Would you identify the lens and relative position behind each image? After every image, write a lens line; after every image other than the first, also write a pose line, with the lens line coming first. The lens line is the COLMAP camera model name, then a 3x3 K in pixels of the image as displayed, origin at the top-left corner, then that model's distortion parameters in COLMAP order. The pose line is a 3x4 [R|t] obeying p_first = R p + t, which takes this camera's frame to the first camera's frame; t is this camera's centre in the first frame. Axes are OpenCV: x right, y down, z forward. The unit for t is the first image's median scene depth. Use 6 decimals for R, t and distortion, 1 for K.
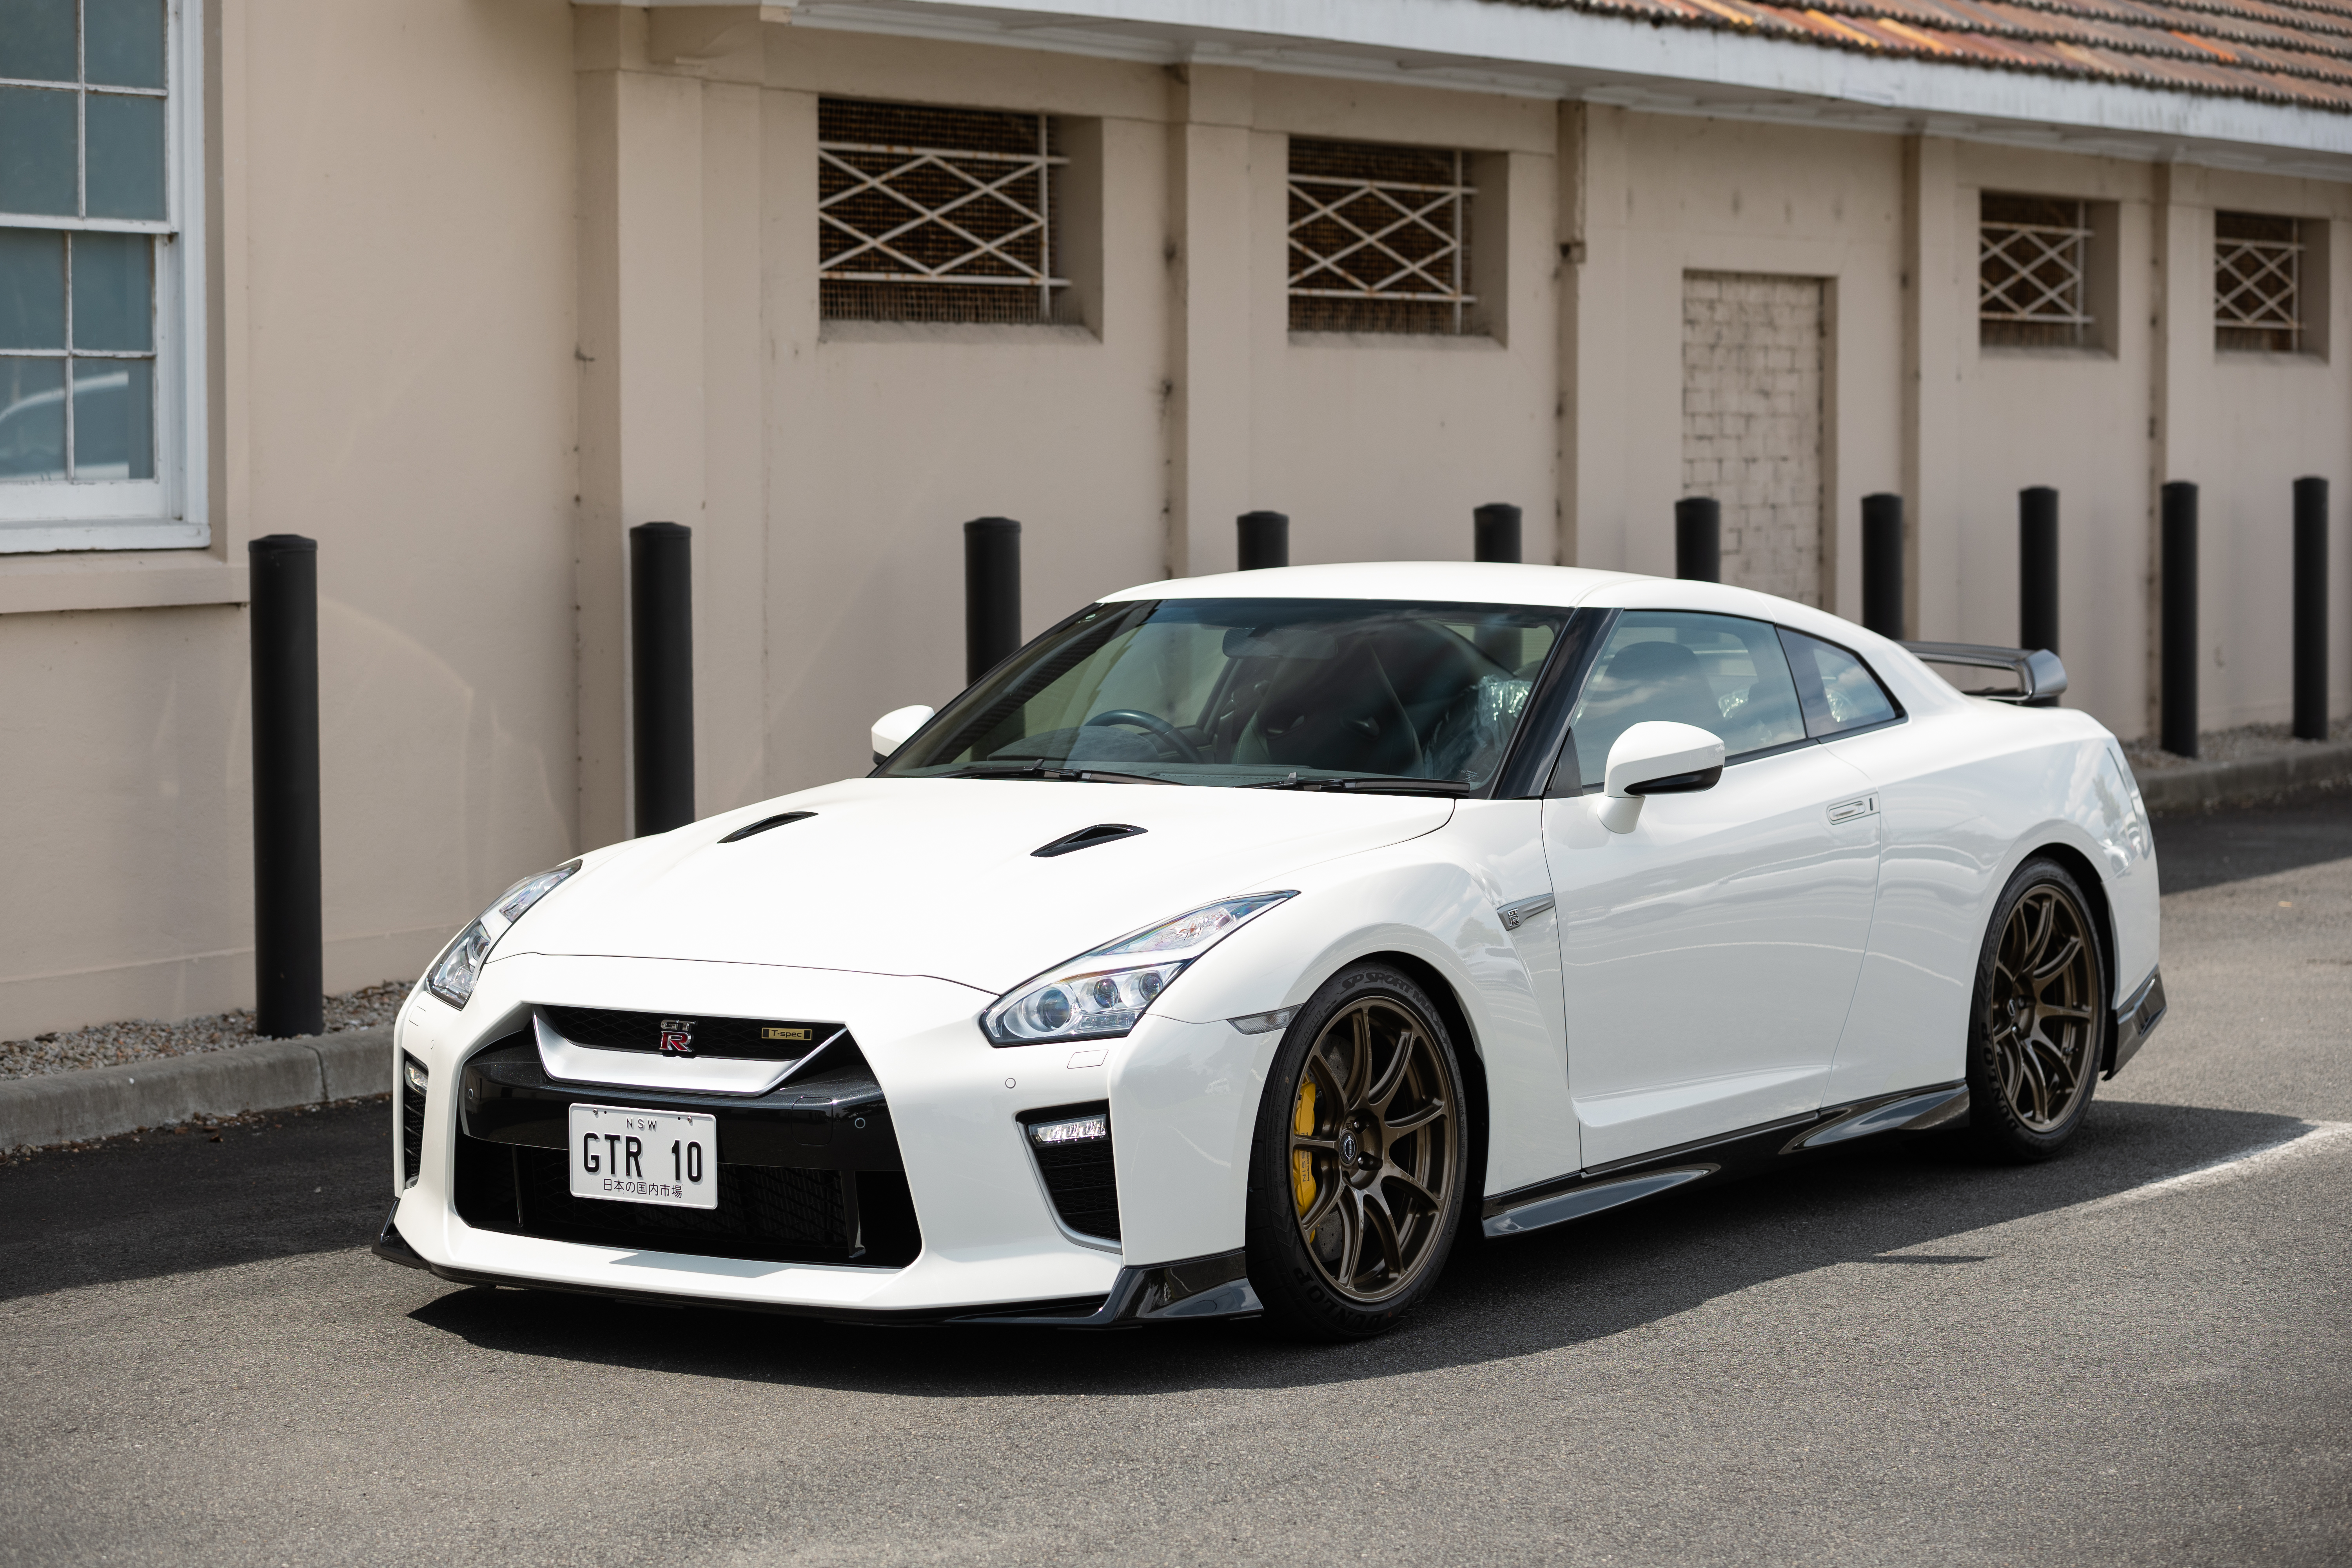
lens RADIAL K [[5517.1, 0, 1138.1], [0, 5517.1, 781.0], [0, 0, 1]] dist [0.125584, -0.522219]
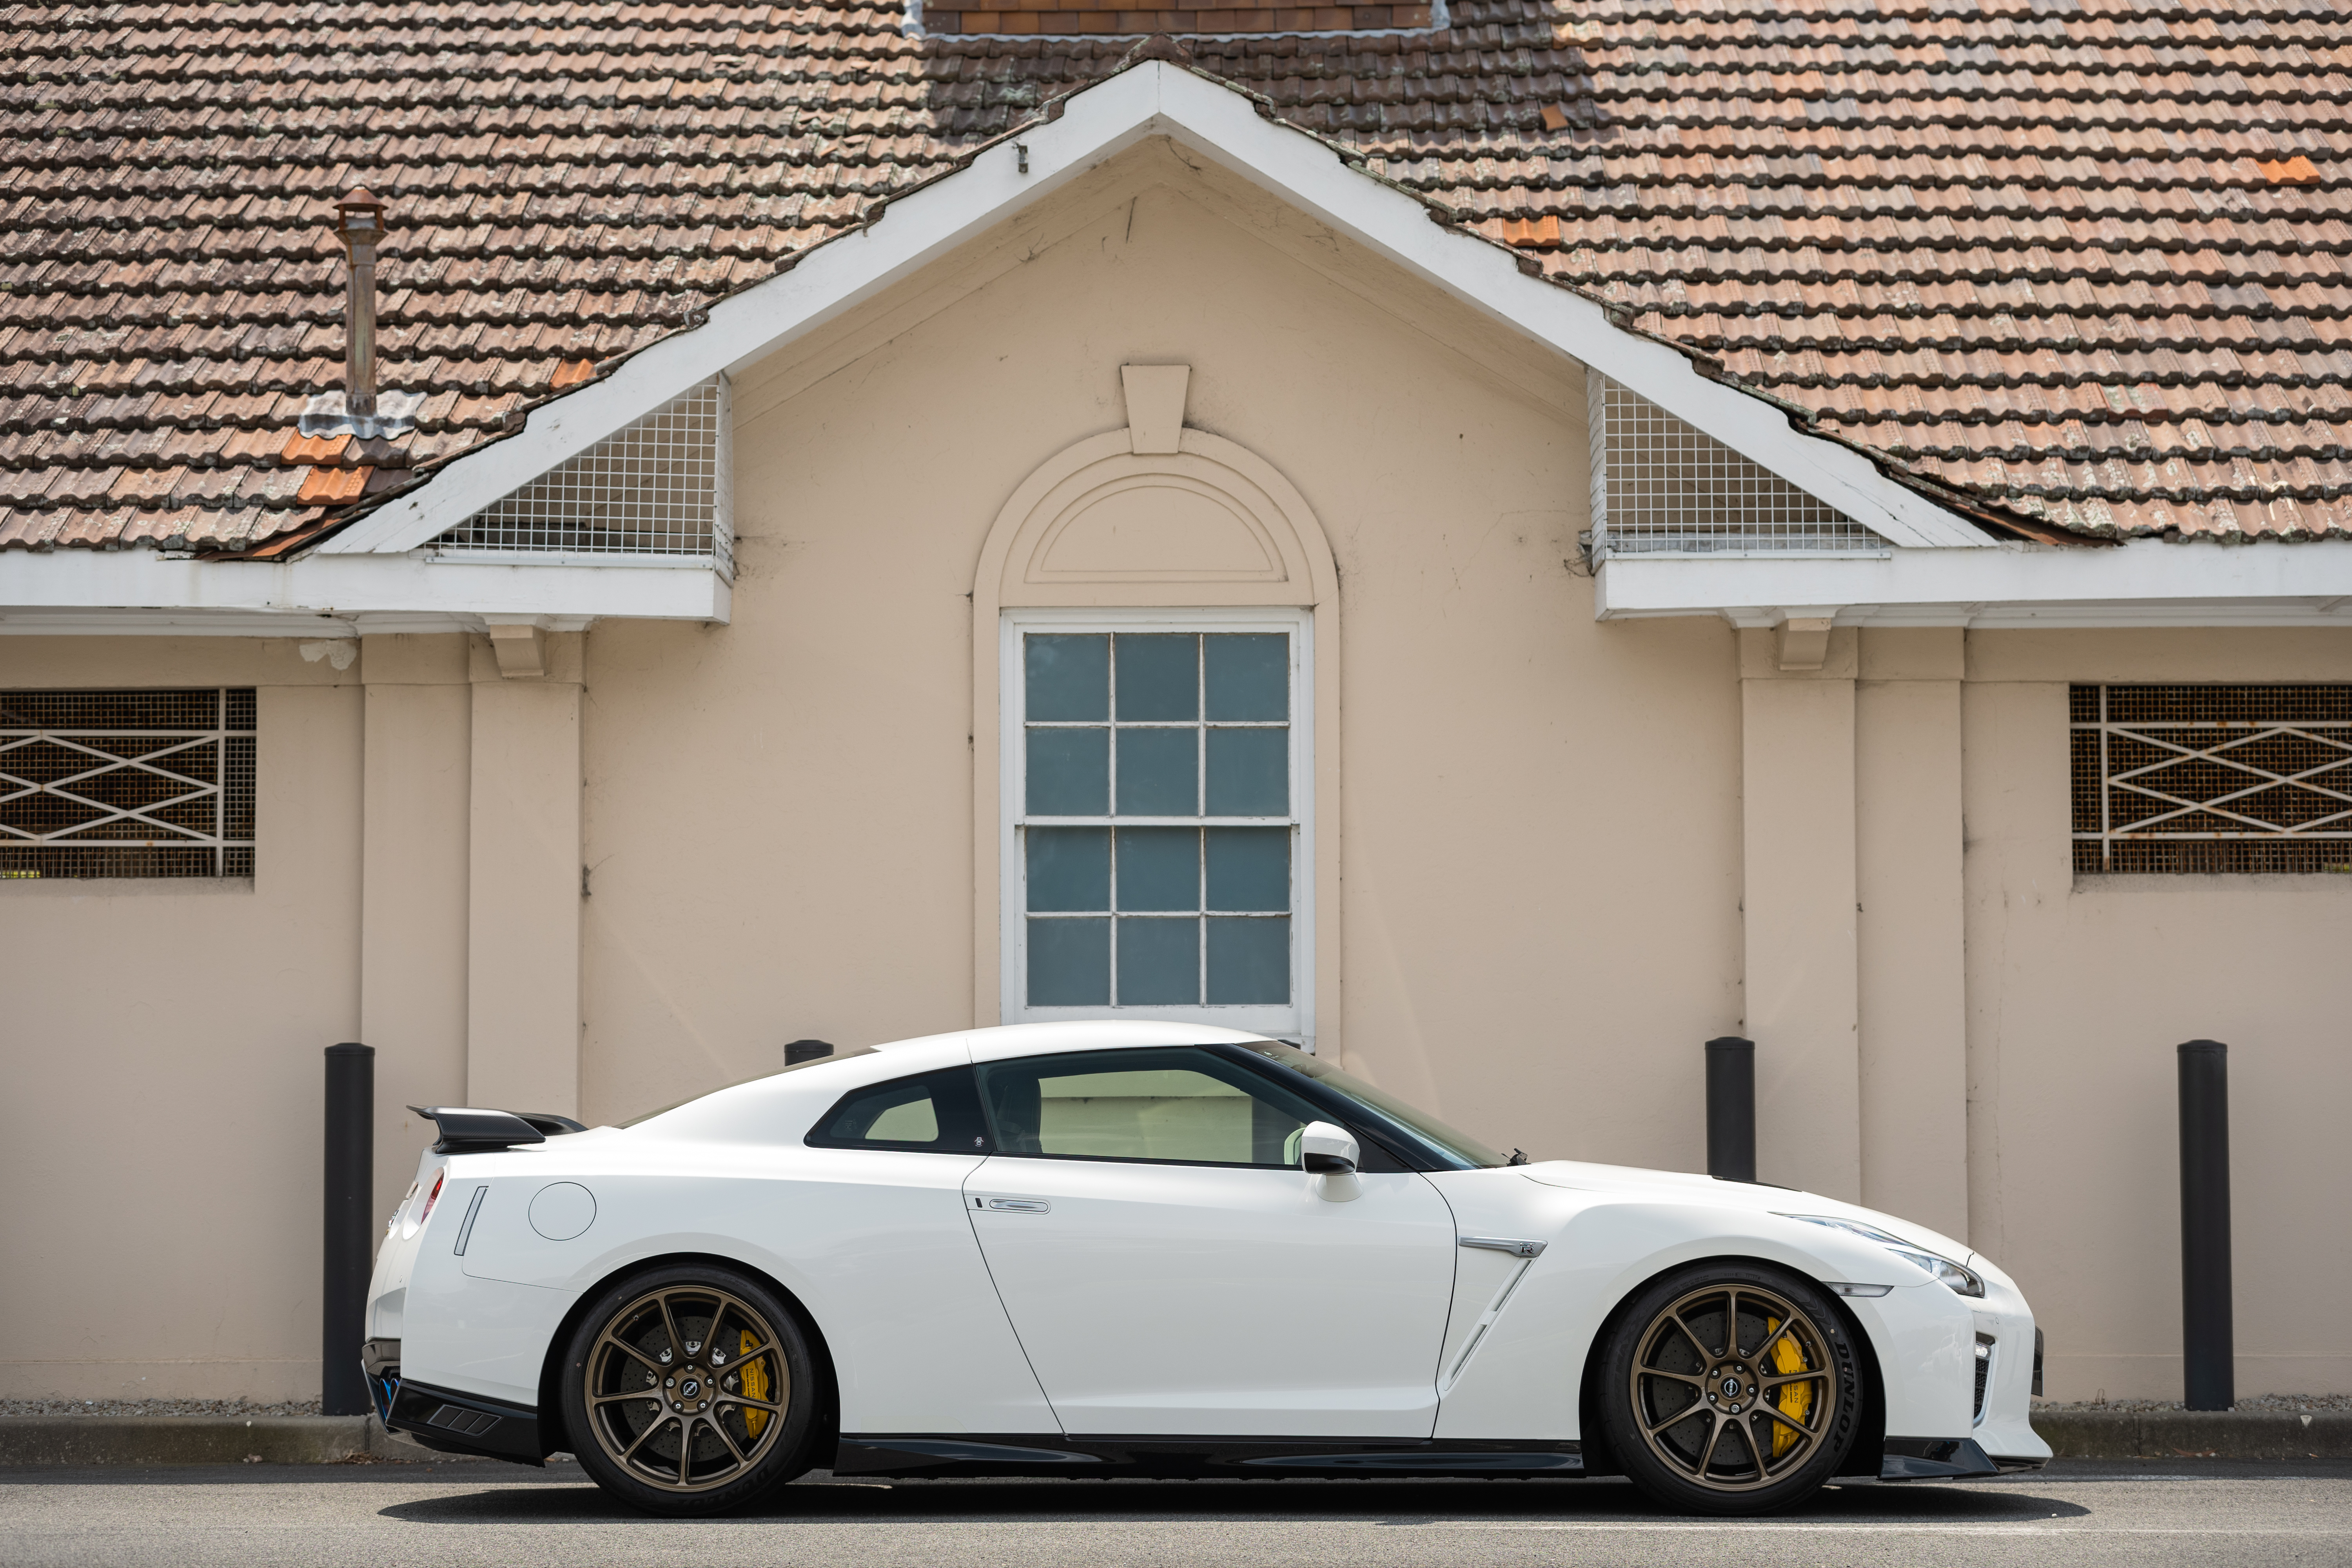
lens RADIAL K [[5858.4, 0, 1176.0], [0, 5858.4, 784.0], [0, 0, 1]] dist [0.151494, -1.412220]
pose [[0.531885, -0.057184, -0.844883, 1.341802], [-0.054762, 0.993306, -0.101704, 0.051868], [0.845044, 0.100362, 0.525194, 0.276905]]
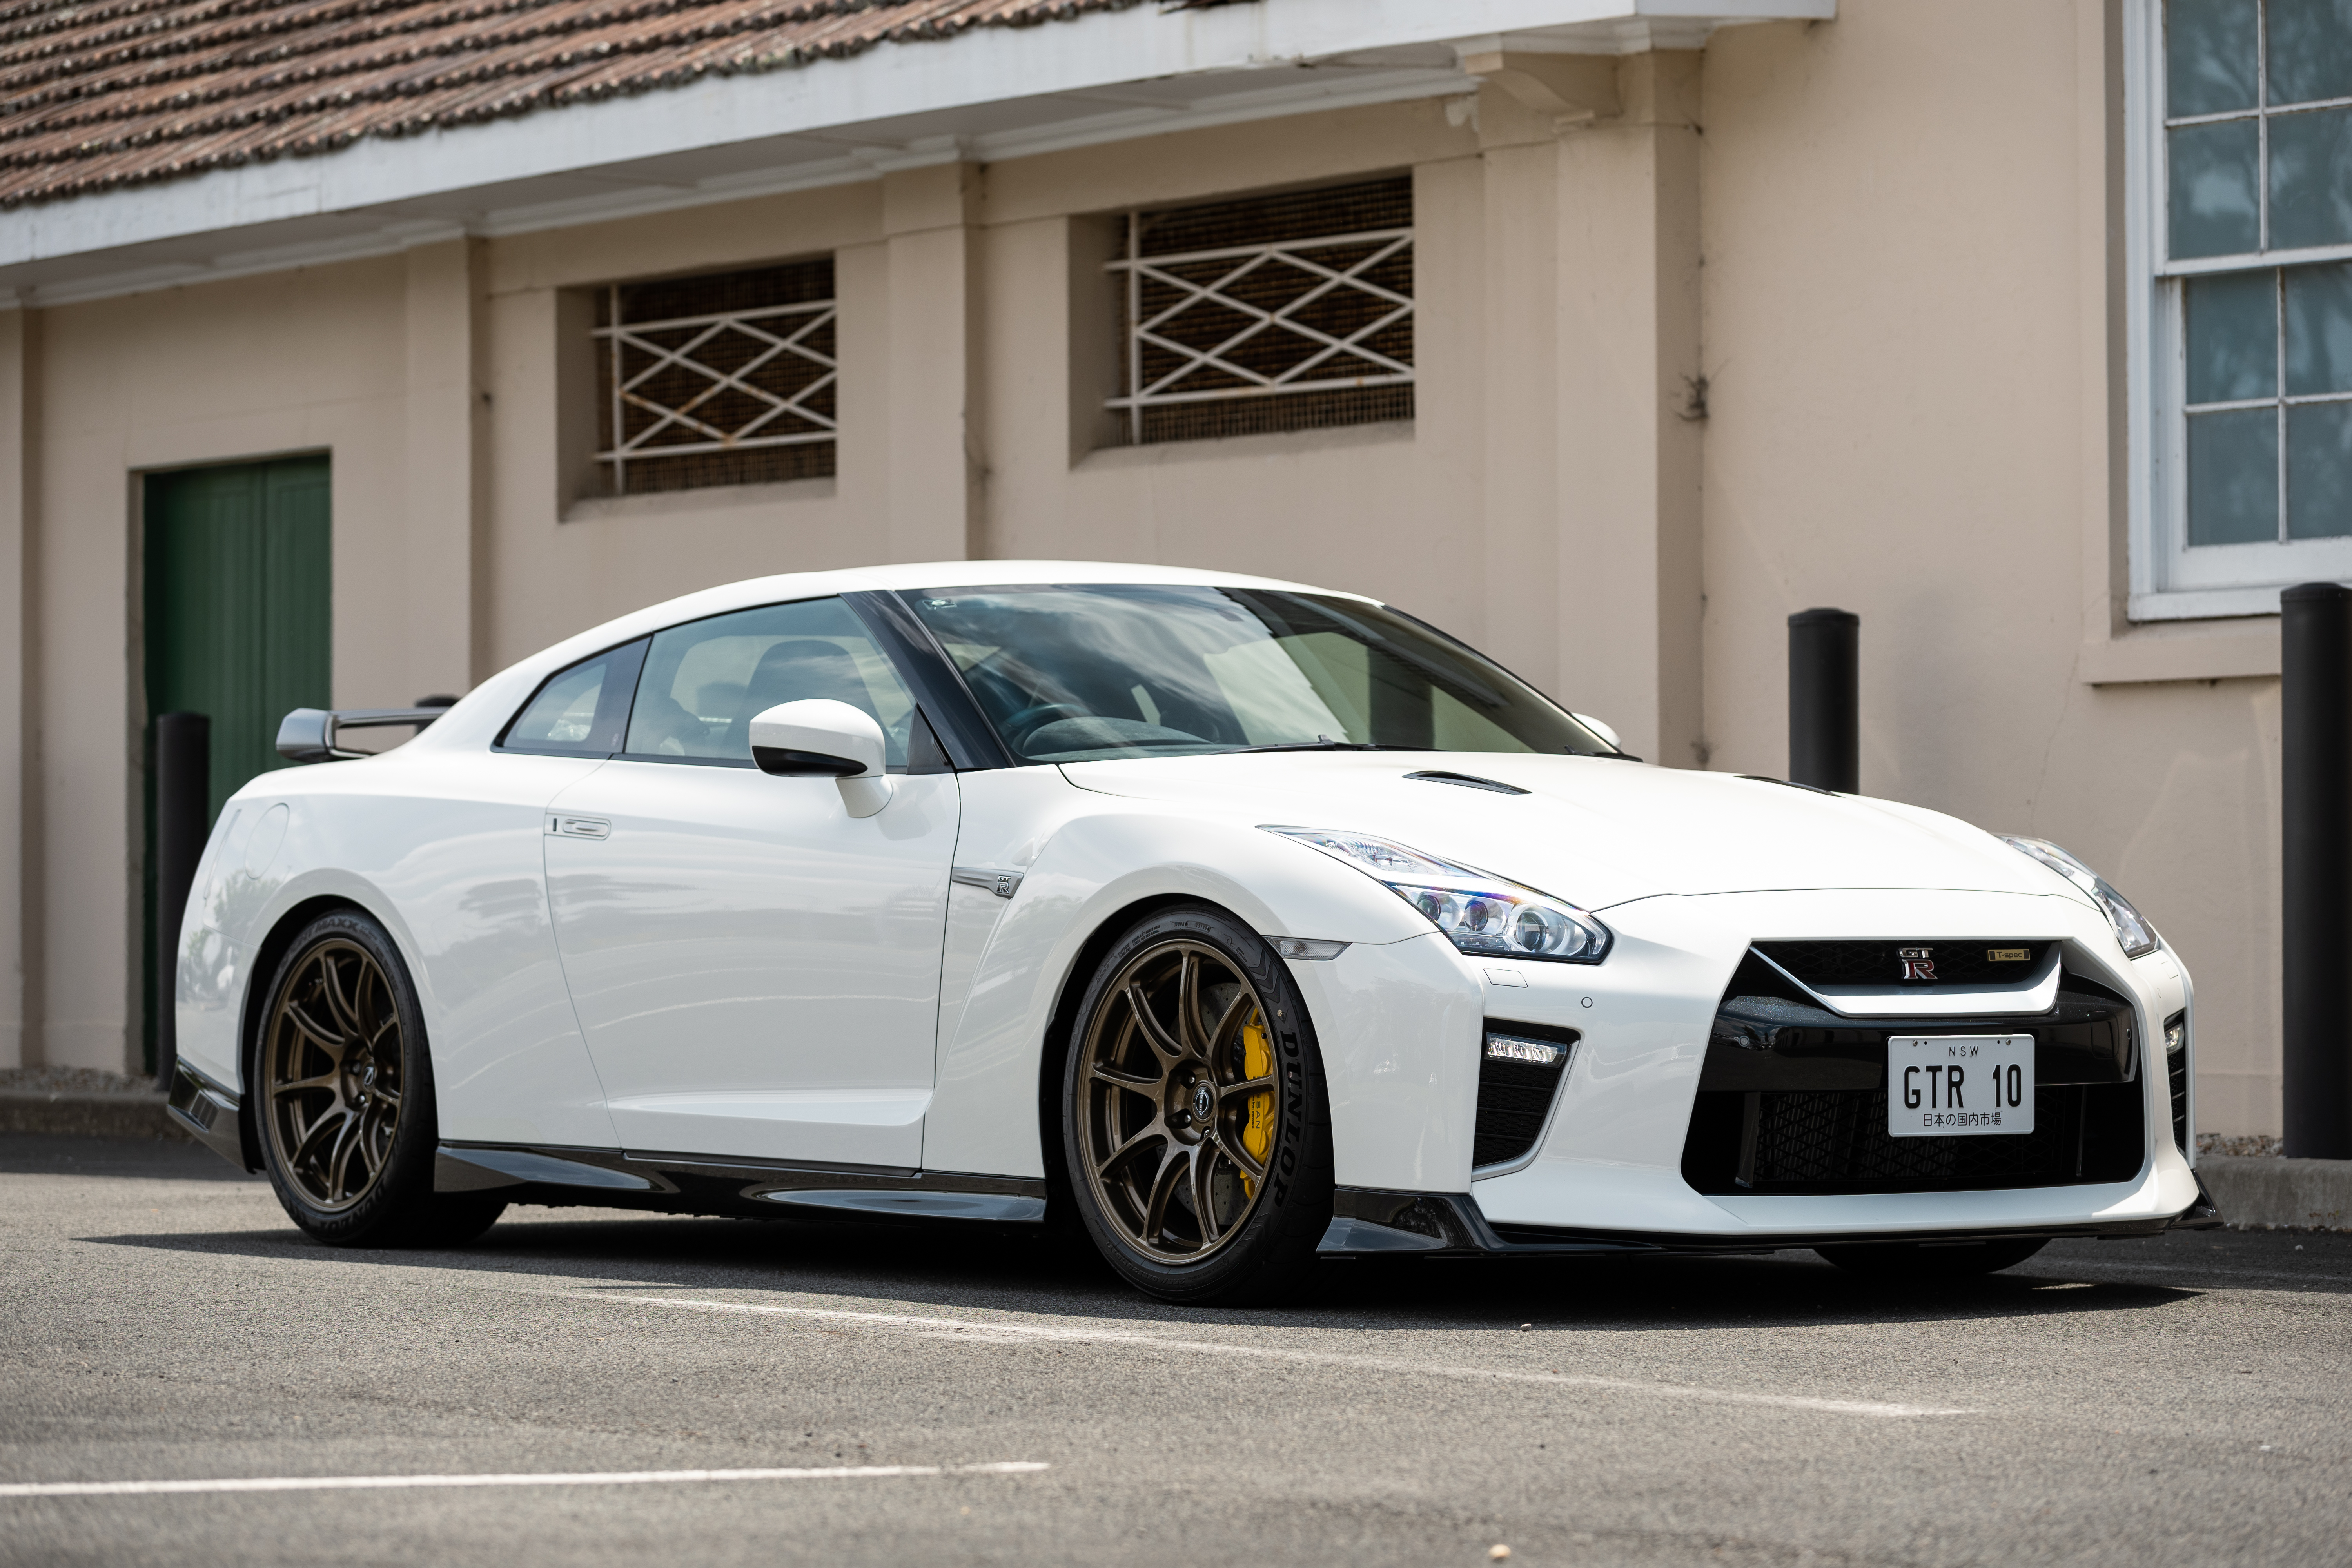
lens RADIAL K [[6975.8, 0, 1176.0], [0, 6975.8, 784.0], [0, 0, 1]] dist [0.148661, -3.284423]
pose [[0.315392, 0.028602, 0.948530, -1.141828], [0.056370, 0.997216, -0.048814, 0.060239], [-0.947286, 0.068864, 0.312901, 0.670080]]
